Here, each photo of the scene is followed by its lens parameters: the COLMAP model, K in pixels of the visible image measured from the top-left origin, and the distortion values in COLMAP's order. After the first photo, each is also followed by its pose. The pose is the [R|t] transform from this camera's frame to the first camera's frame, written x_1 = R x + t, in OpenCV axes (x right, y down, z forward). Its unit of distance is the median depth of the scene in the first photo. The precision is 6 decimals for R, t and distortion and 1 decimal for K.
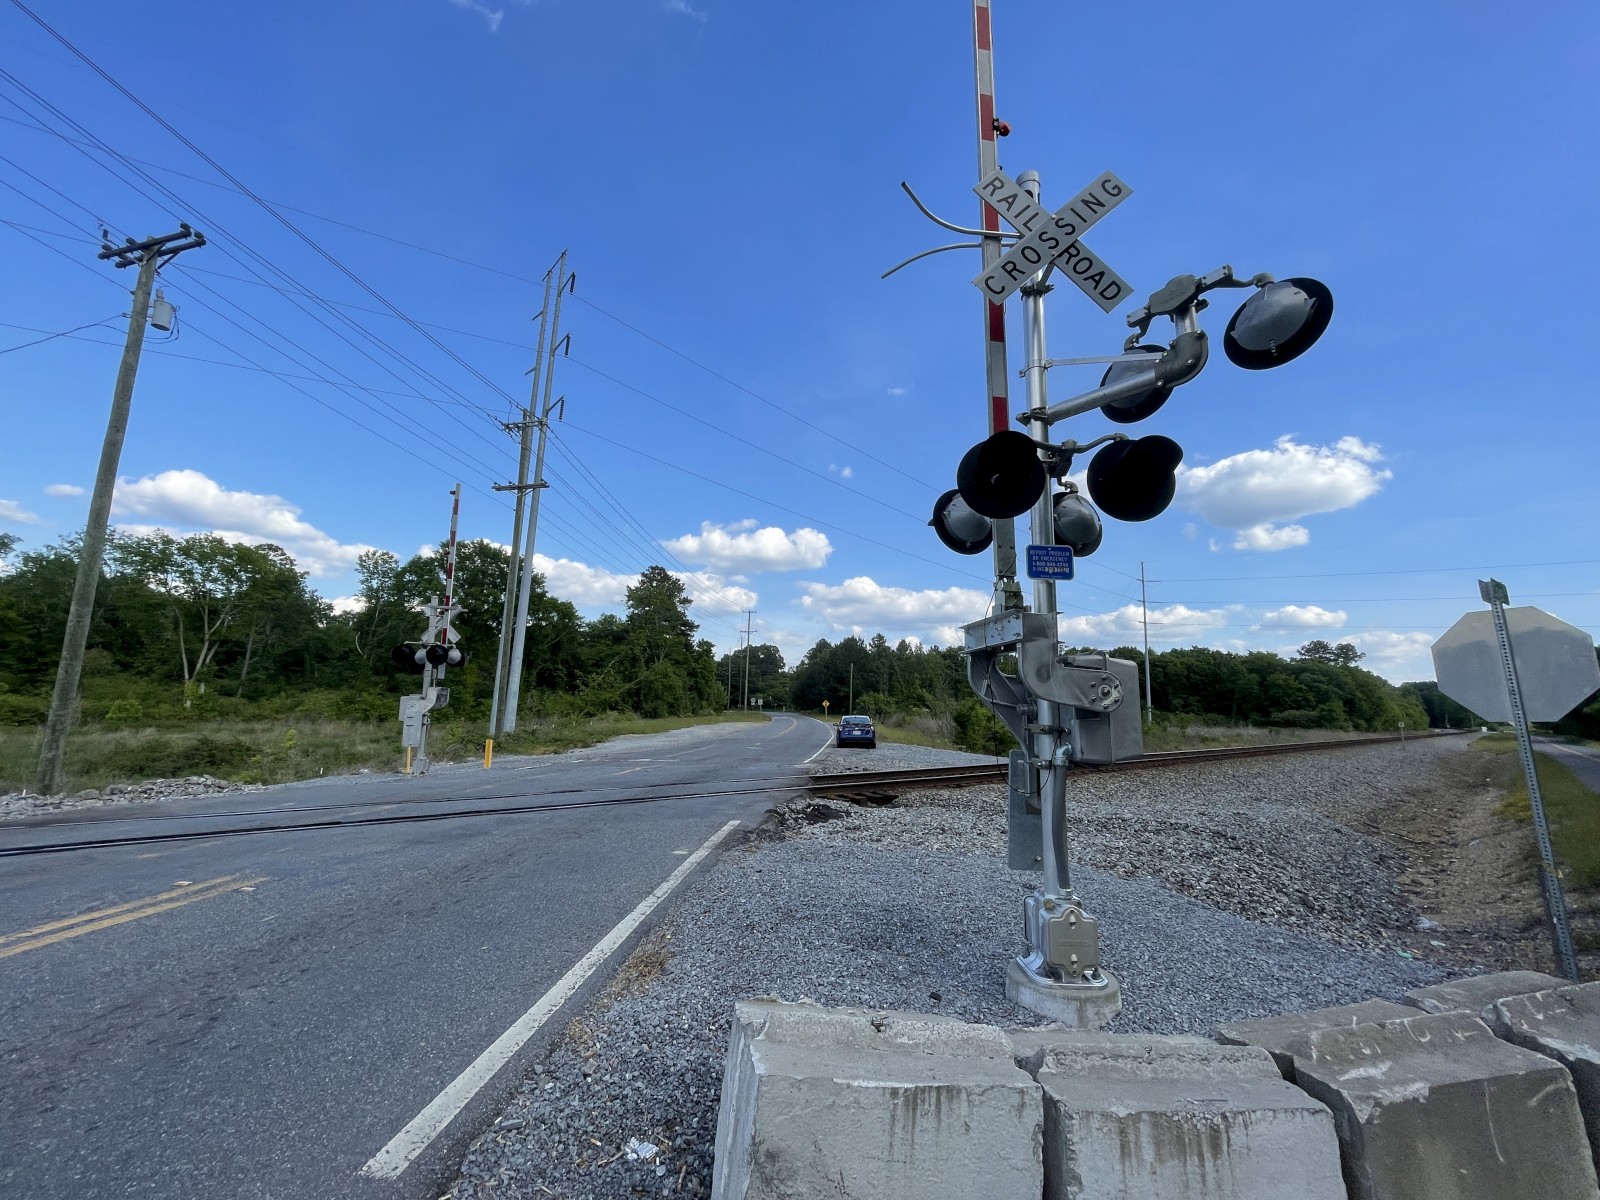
lens RADIAL K [[654.2, 0, 803.6], [0, 654.2, 596.8], [0, 0, 1]] dist [0.005405, -0.001233]
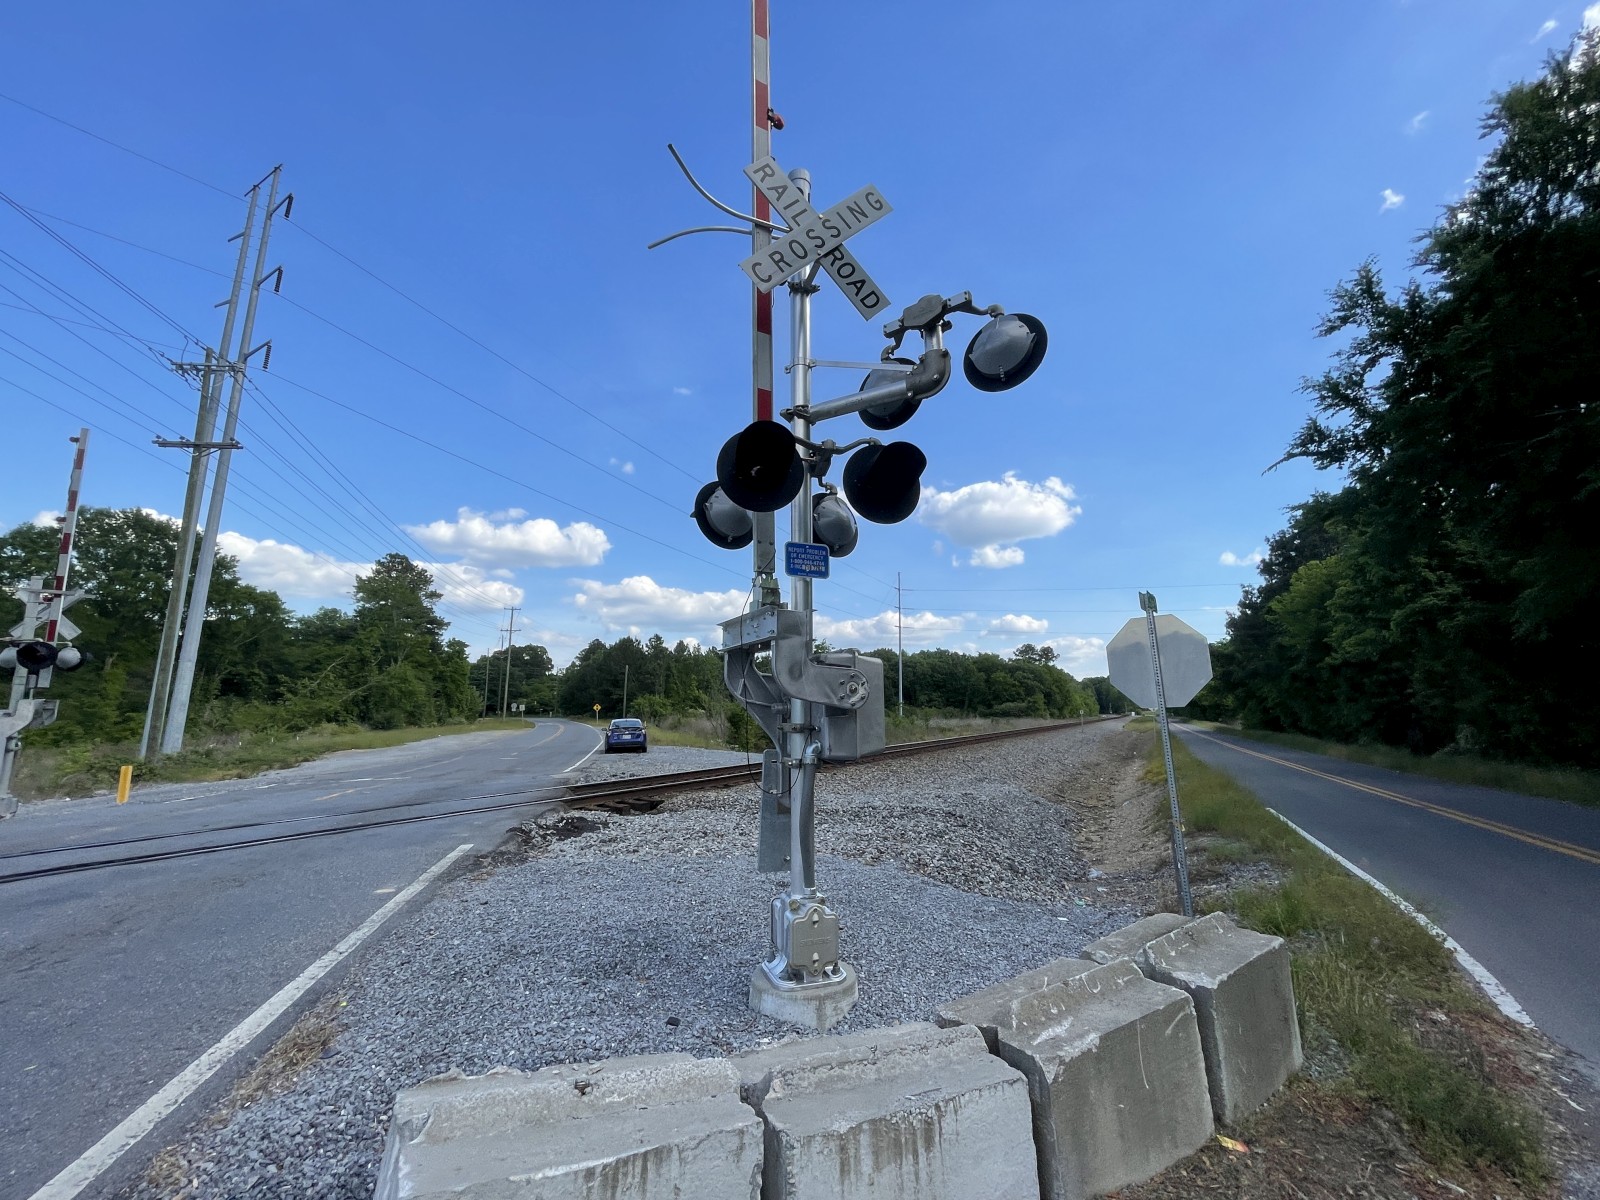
lens RADIAL K [[654.2, 0, 802.7], [0, 654.2, 600.3], [0, 0, 1]] dist [0.005405, -0.001233]
pose [[0.945010, 0.027461, 0.325887, 0.003479], [-0.028456, 0.999594, -0.001716, 0.000771], [-0.325801, -0.007652, 0.945407, 0.004423]]
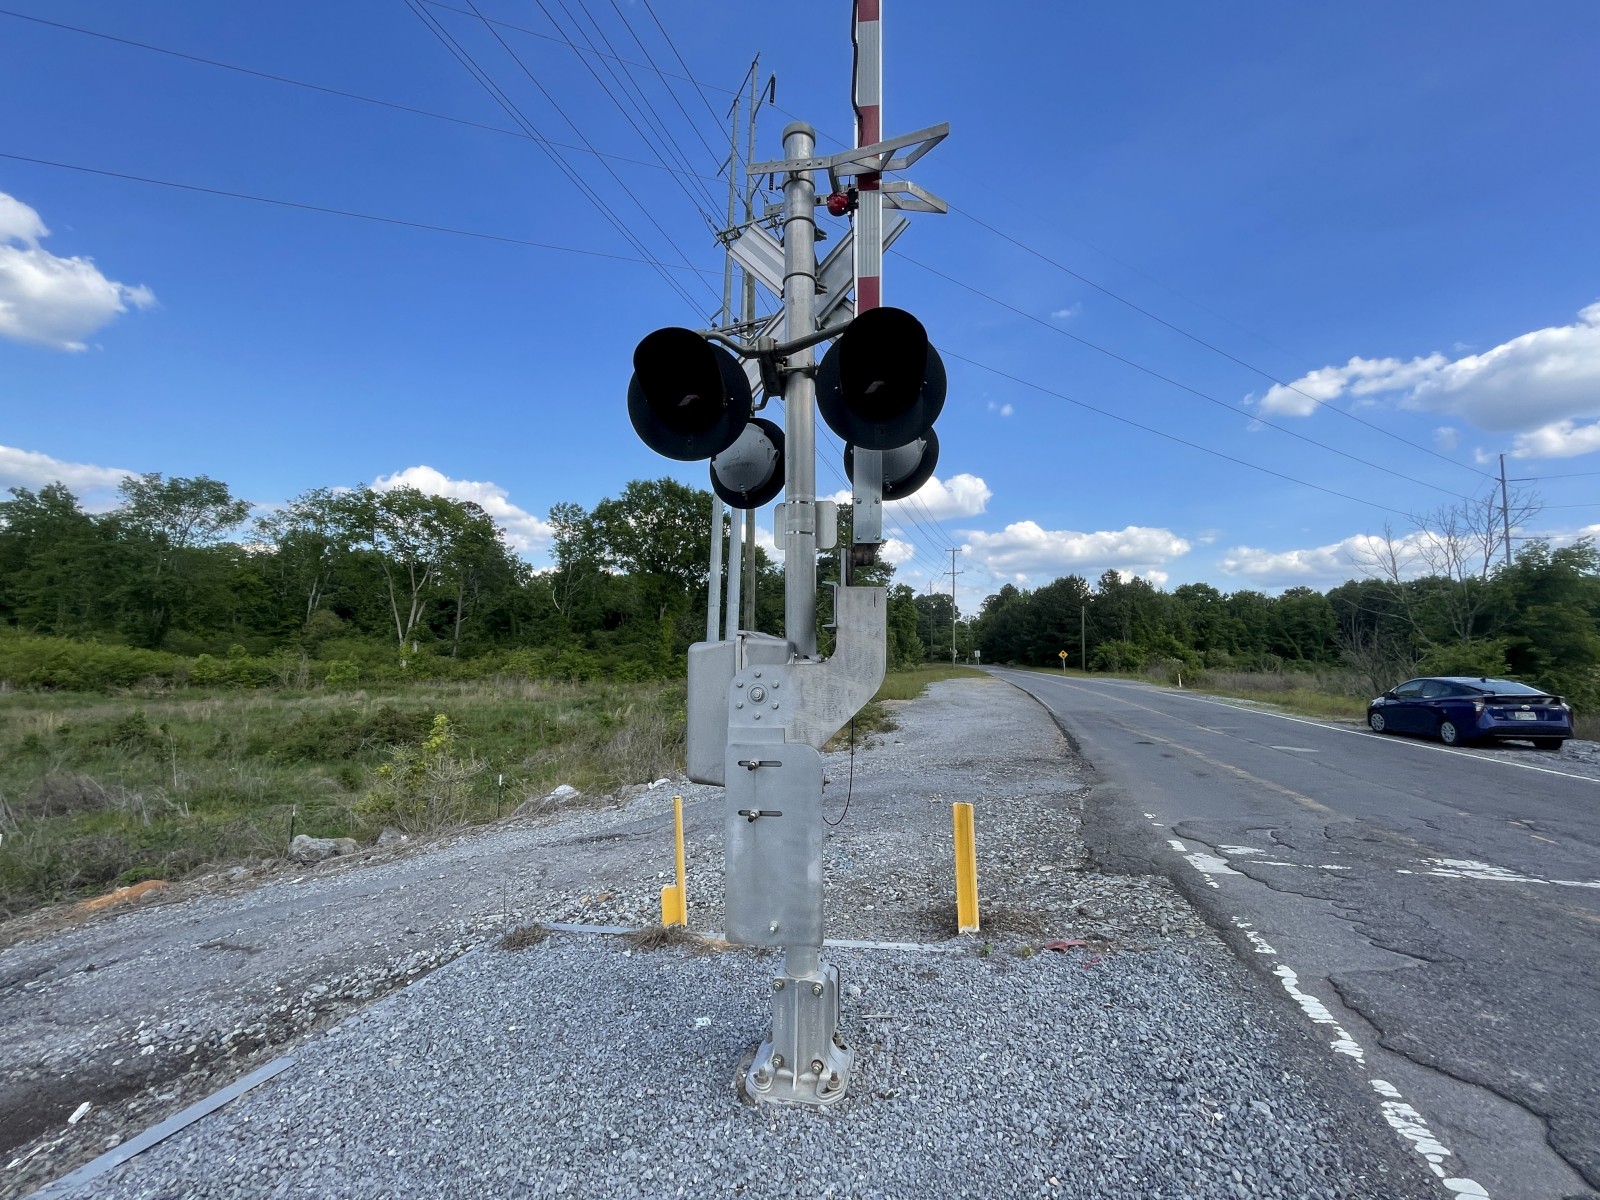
lens RADIAL K [[654.2, 0, 808.5], [0, 654.2, 589.2], [0, 0, 1]] dist [0.005405, -0.001233]
pose [[0.972529, -0.037406, -0.229757, -0.144484], [0.051062, 0.997246, 0.053779, 0.035340], [0.227113, -0.064033, 0.971761, 0.225683]]
